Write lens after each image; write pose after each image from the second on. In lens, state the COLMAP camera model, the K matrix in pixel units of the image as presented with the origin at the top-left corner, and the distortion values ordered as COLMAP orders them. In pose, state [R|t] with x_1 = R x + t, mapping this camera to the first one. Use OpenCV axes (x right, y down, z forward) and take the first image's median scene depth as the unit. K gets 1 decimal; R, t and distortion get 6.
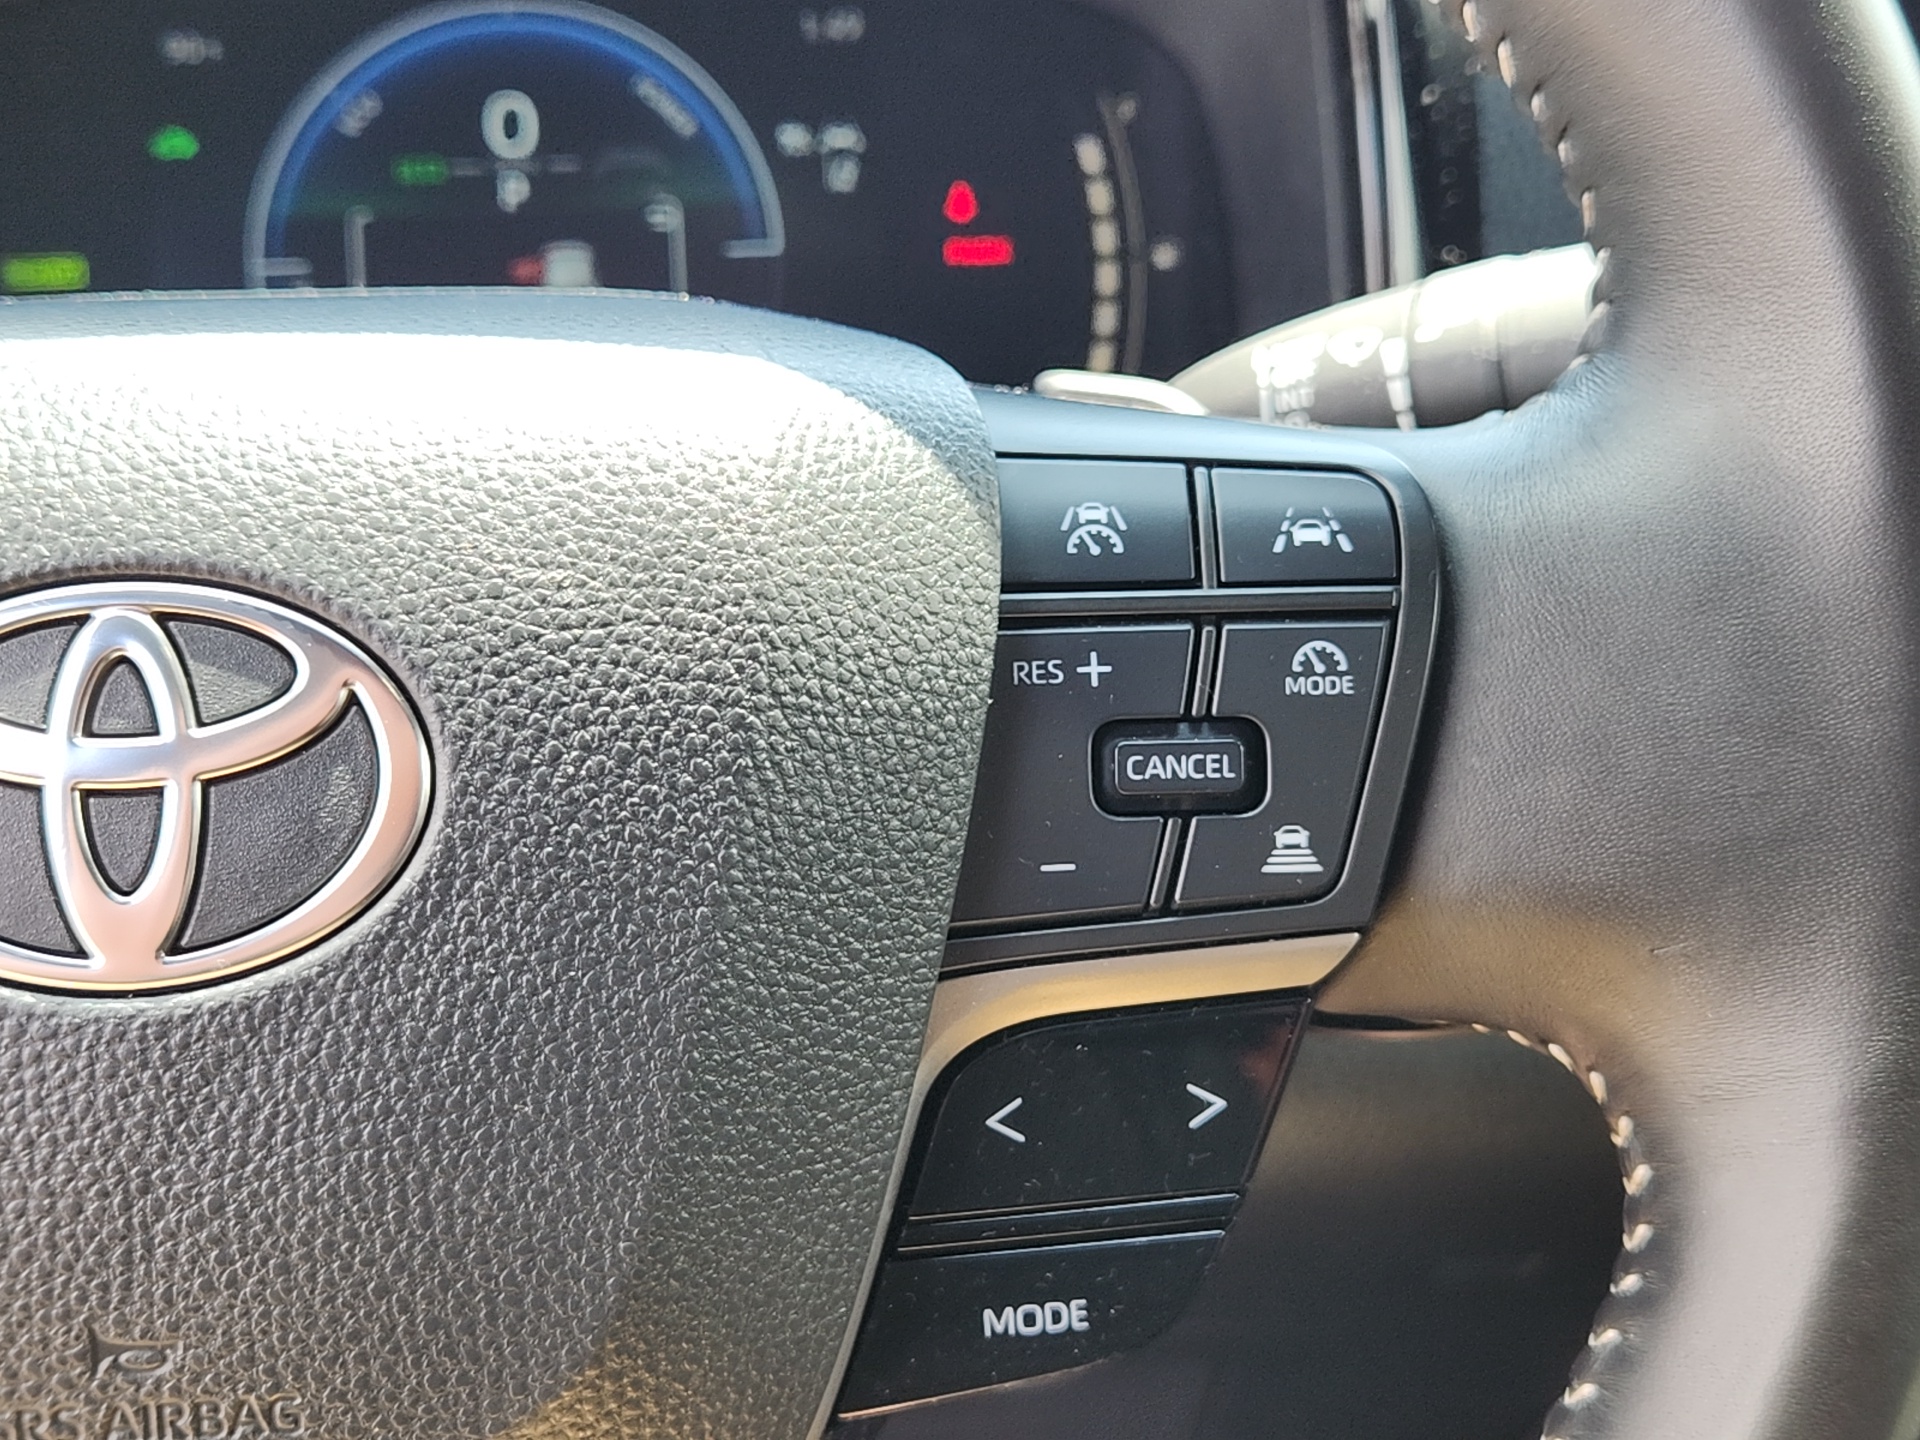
lens RADIAL K [[1848.1, 0, 955.6], [0, 1848.1, 680.5], [0, 0, 1]] dist [0.058228, -0.061748]
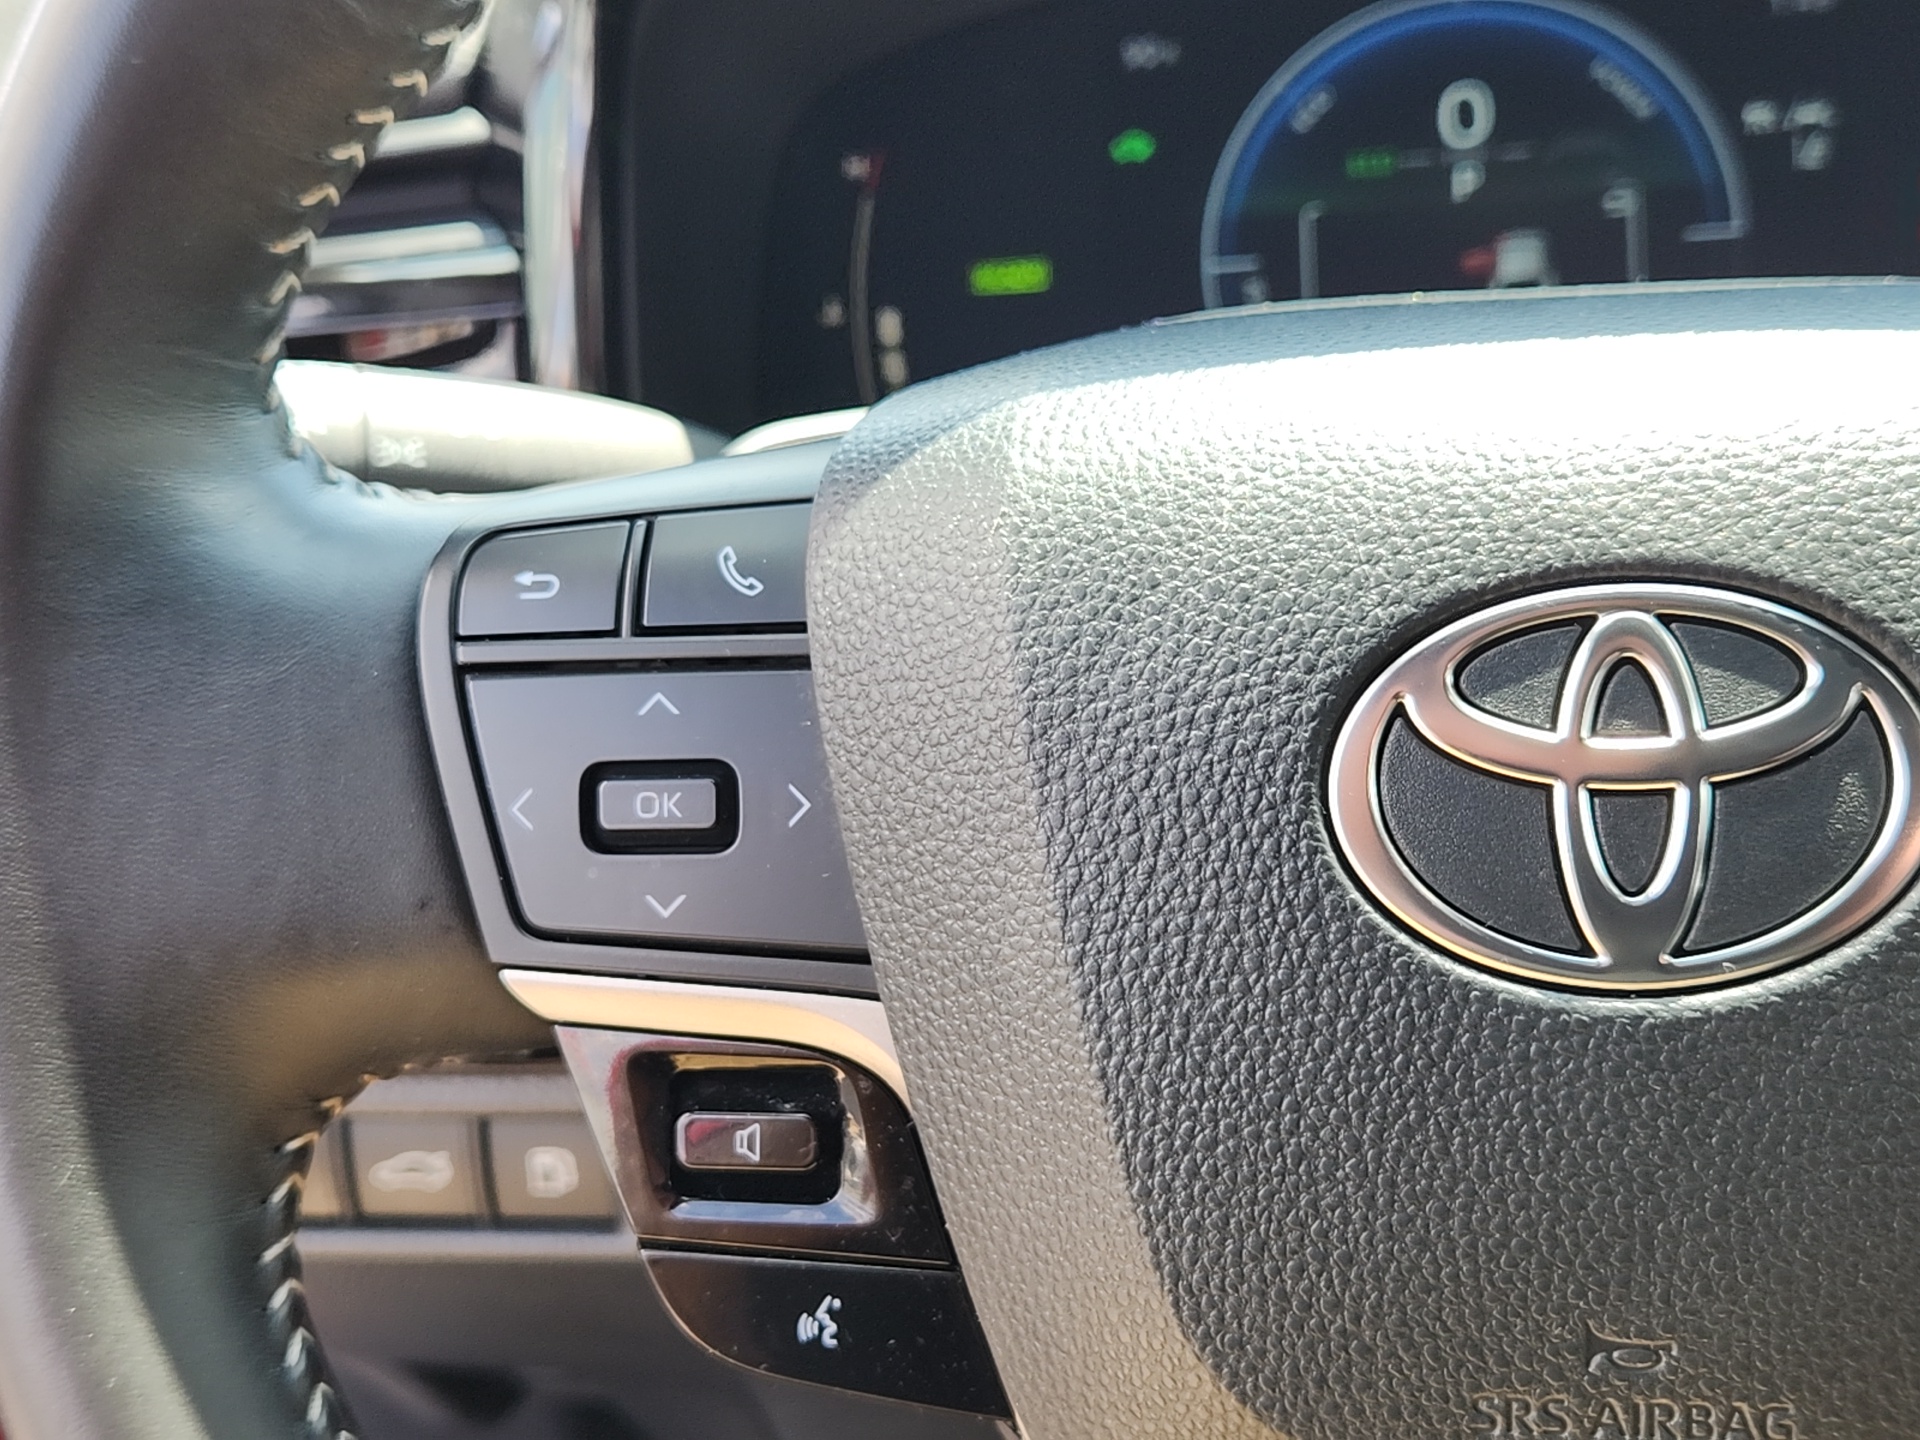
lens RADIAL K [[1848.1, 0, 955.6], [0, 1848.1, 680.5], [0, 0, 1]] dist [0.058228, -0.061748]
pose [[0.988360, 0.015156, -0.151375, -0.648988], [-0.013887, 0.999859, 0.009437, -0.005114], [0.151497, -0.007225, 0.988431, -0.043779]]
